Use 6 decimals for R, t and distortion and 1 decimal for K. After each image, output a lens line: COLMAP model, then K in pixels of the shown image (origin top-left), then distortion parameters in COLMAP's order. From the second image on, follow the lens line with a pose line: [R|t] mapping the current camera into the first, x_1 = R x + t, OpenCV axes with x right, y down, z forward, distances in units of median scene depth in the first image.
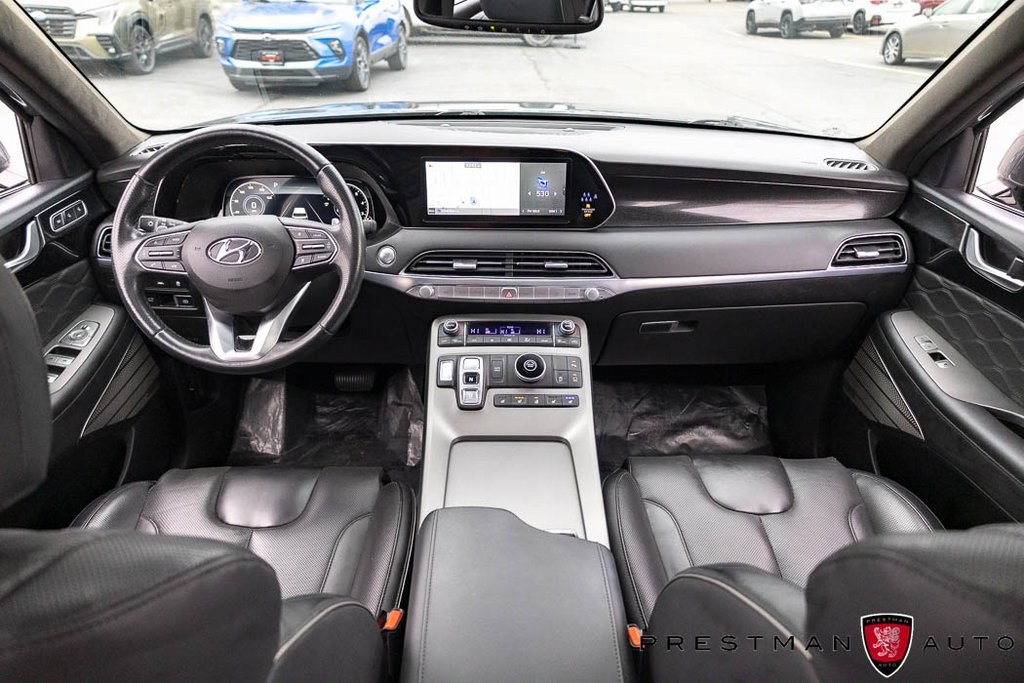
lens RADIAL K [[666.0, 0, 517.1], [0, 666.0, 335.4], [0, 0, 1]] dist [-0.001472, 0.000647]
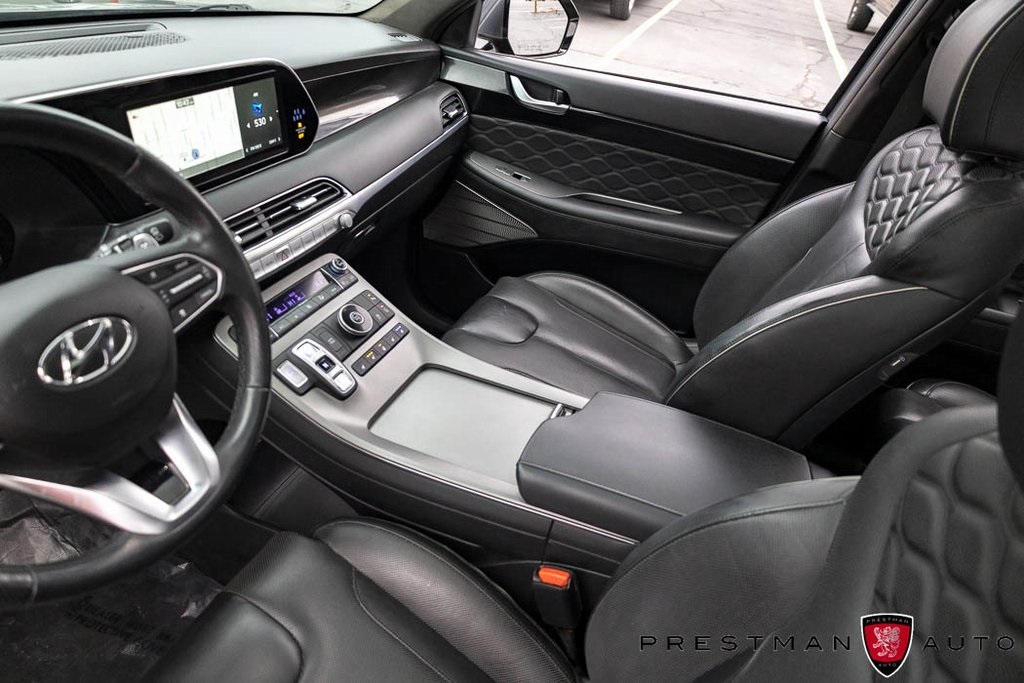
lens RADIAL K [[666.0, 0, 517.1], [0, 666.0, 335.4], [0, 0, 1]] dist [-0.001472, 0.000647]
pose [[0.381710, -0.475661, 0.792493, -0.583947], [0.328623, 0.871233, 0.364638, -0.178448], [-0.863889, 0.121245, 0.488871, 0.378716]]
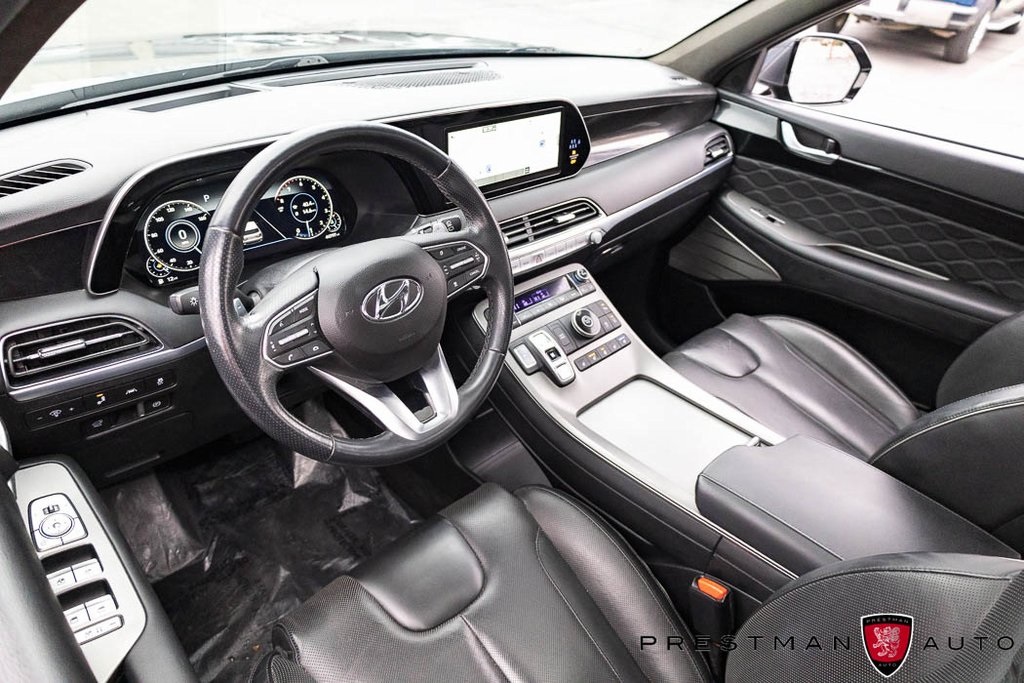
lens RADIAL K [[666.0, 0, 517.1], [0, 666.0, 335.4], [0, 0, 1]] dist [-0.001472, 0.000647]
pose [[0.718768, -0.336590, 0.608342, -0.651823], [0.252922, 0.941633, 0.222164, -0.178834], [-0.647614, -0.005821, 0.761947, 0.291813]]
